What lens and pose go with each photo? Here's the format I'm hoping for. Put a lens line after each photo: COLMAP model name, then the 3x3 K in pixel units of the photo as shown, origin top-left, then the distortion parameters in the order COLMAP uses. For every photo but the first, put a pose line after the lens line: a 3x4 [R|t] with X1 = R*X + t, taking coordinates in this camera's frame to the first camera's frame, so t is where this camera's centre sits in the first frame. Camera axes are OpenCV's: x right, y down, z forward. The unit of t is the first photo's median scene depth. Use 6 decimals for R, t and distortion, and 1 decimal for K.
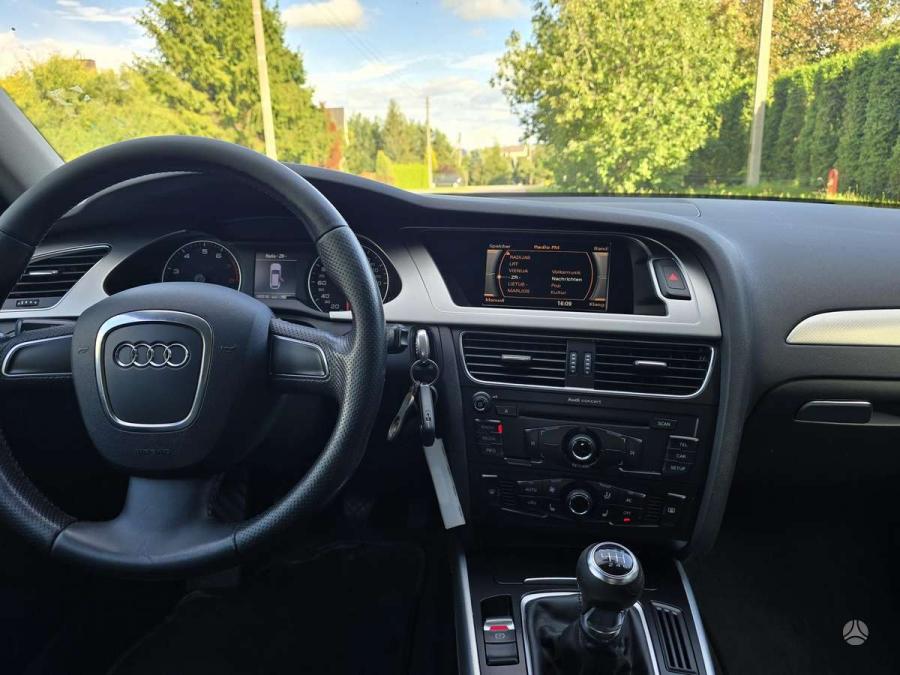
lens RADIAL K [[602.5, 0, 446.7], [0, 602.5, 339.9], [0, 0, 1]] dist [0.038400, -0.044316]
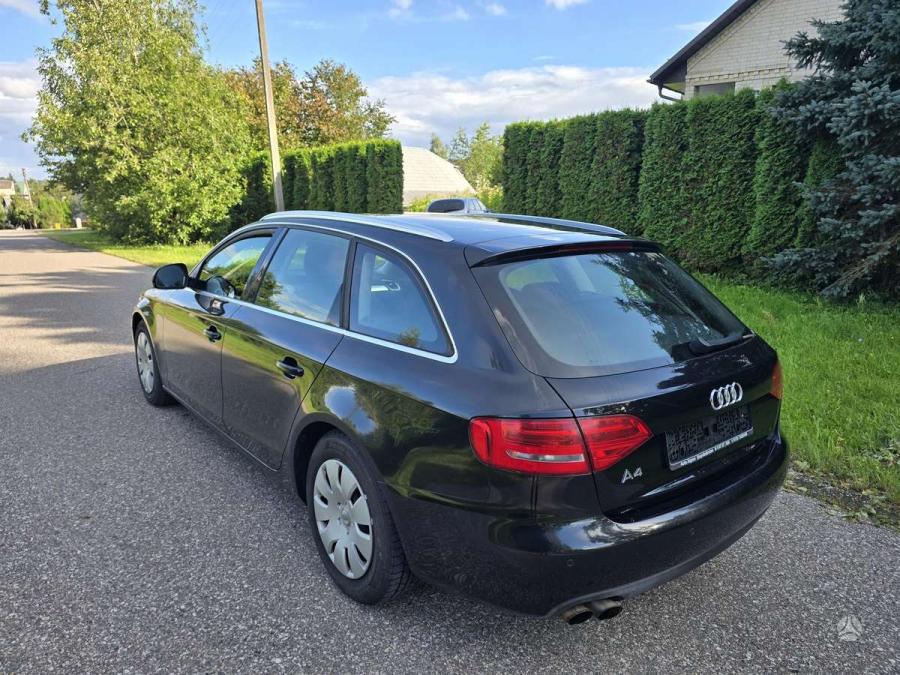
lens RADIAL K [[602.5, 0, 457.2], [0, 602.5, 348.3], [0, 0, 1]] dist [0.038400, -0.044316]
pose [[0.732167, -0.137401, 0.667122, -0.119991], [0.171905, 0.985011, 0.014208, 0.030413], [-0.659075, 0.104279, 0.744813, -0.187639]]
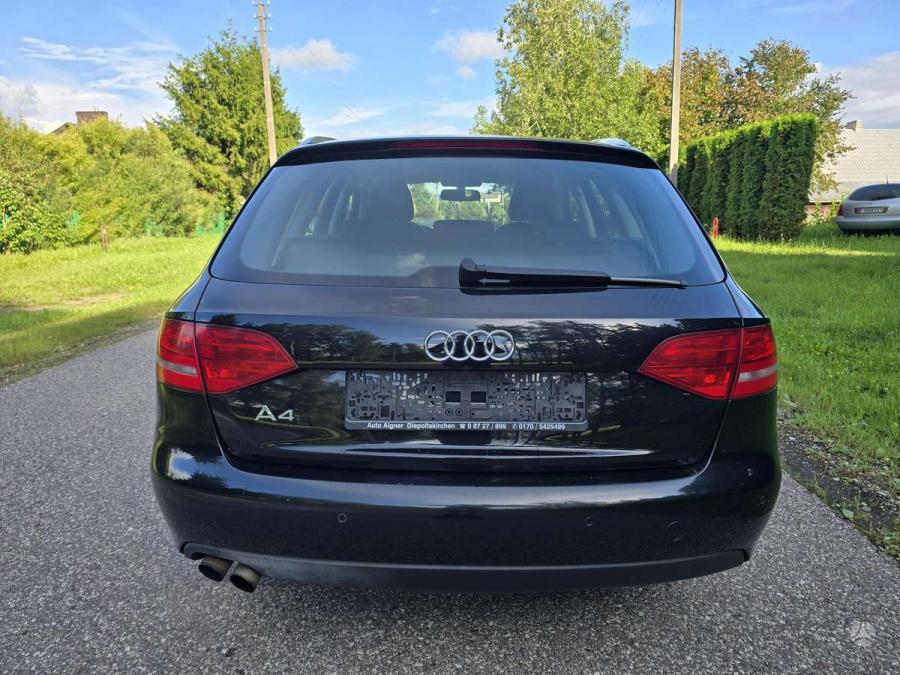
lens RADIAL K [[602.5, 0, 458.9], [0, 602.5, 344.6], [0, 0, 1]] dist [0.038400, -0.044316]
pose [[0.998240, -0.003385, 0.059202, -0.010717], [0.006866, 0.998253, -0.058685, 0.054490], [-0.058900, 0.058988, 0.996520, -0.208212]]
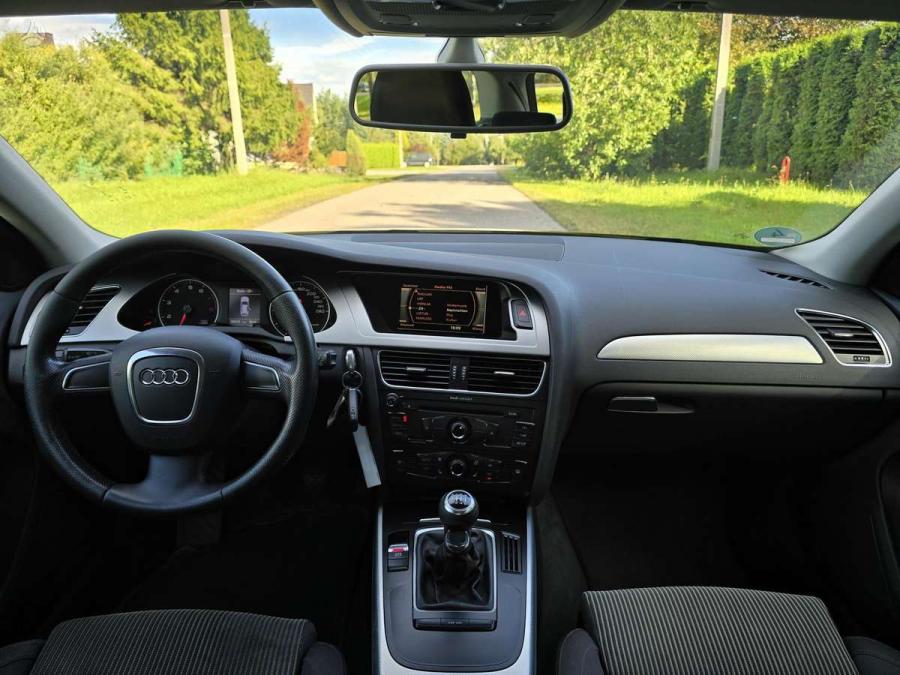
lens RADIAL K [[602.5, 0, 447.4], [0, 602.5, 339.4], [0, 0, 1]] dist [0.038400, -0.044316]
pose [[0.998954, -0.006672, 0.045237, 0.004794], [0.005205, 0.999459, 0.032475, -0.003343], [-0.045429, -0.032206, 0.998448, -0.016636]]
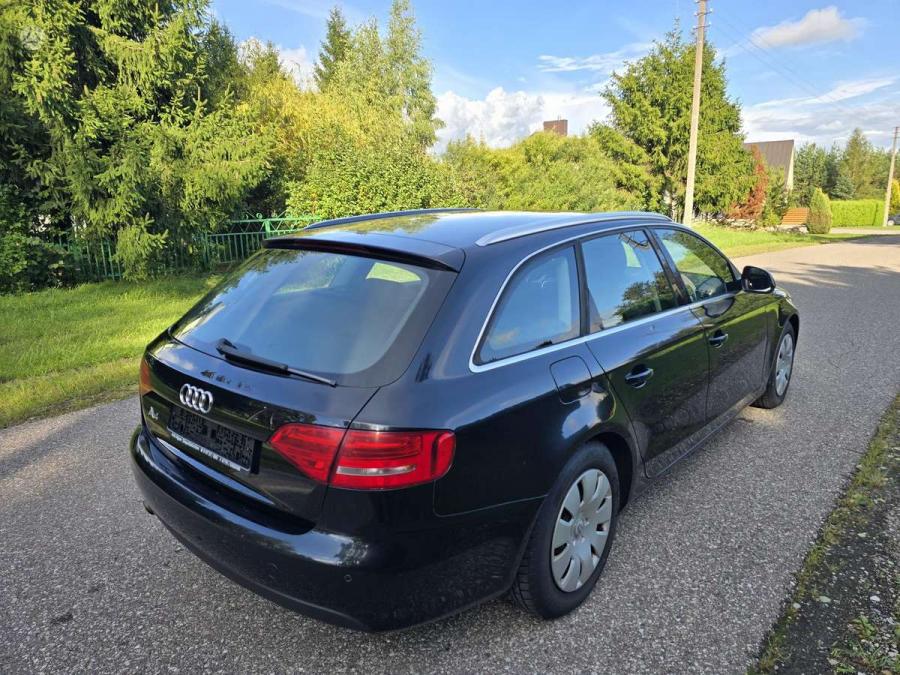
lens RADIAL K [[602.5, 0, 451.1], [0, 602.5, 337.1], [0, 0, 1]] dist [0.038400, -0.044316]
pose [[0.785882, 0.144190, -0.601331, 0.103734], [-0.175012, 0.984539, 0.007354, 0.029797], [0.593094, 0.099461, 0.798966, -0.196186]]
